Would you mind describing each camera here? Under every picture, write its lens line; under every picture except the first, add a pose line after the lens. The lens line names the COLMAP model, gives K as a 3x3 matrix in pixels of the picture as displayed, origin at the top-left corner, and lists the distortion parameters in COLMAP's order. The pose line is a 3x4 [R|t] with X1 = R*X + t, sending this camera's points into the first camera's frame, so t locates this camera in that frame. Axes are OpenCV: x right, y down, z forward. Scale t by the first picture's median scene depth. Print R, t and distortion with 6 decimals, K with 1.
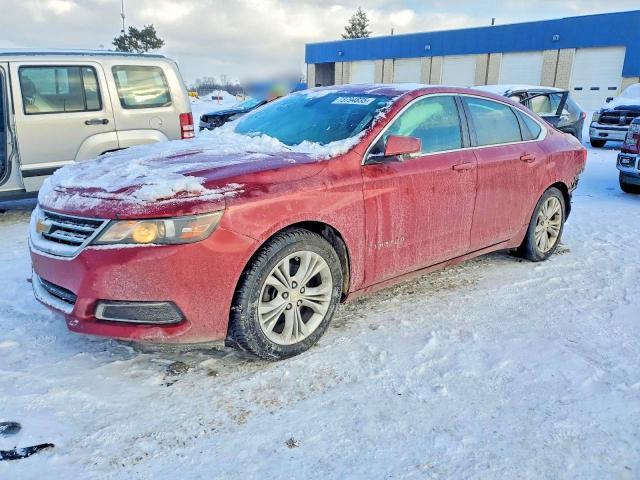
lens RADIAL K [[497.0, 0, 320.6], [0, 497.0, 237.7], [0, 0, 1]] dist [0.029207, 0.005268]
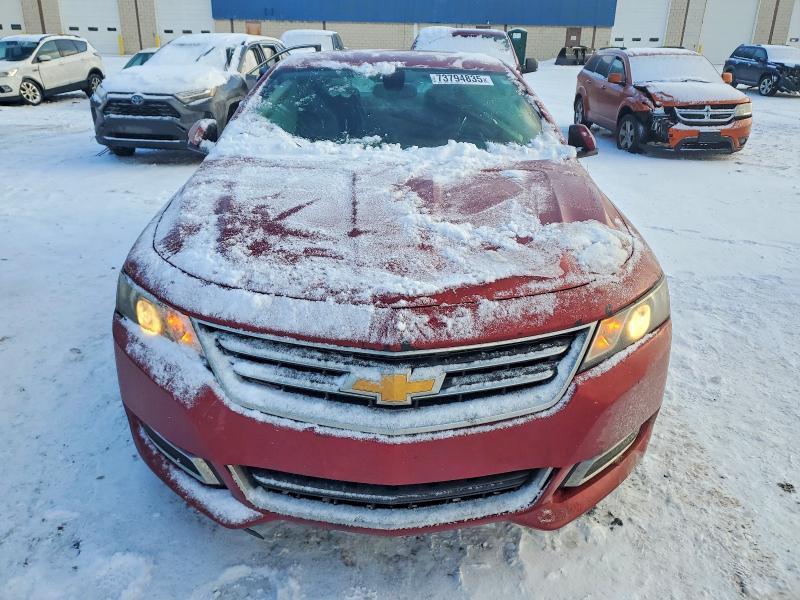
lens RADIAL K [[621.2, 0, 400.7], [0, 621.2, 297.1], [0, 0, 1]] dist [0.029207, 0.005268]
pose [[0.635085, -0.288346, 0.716606, -1.042458], [0.198438, 0.957482, 0.209405, -0.252129], [-0.746518, 0.009211, 0.665301, 0.651316]]
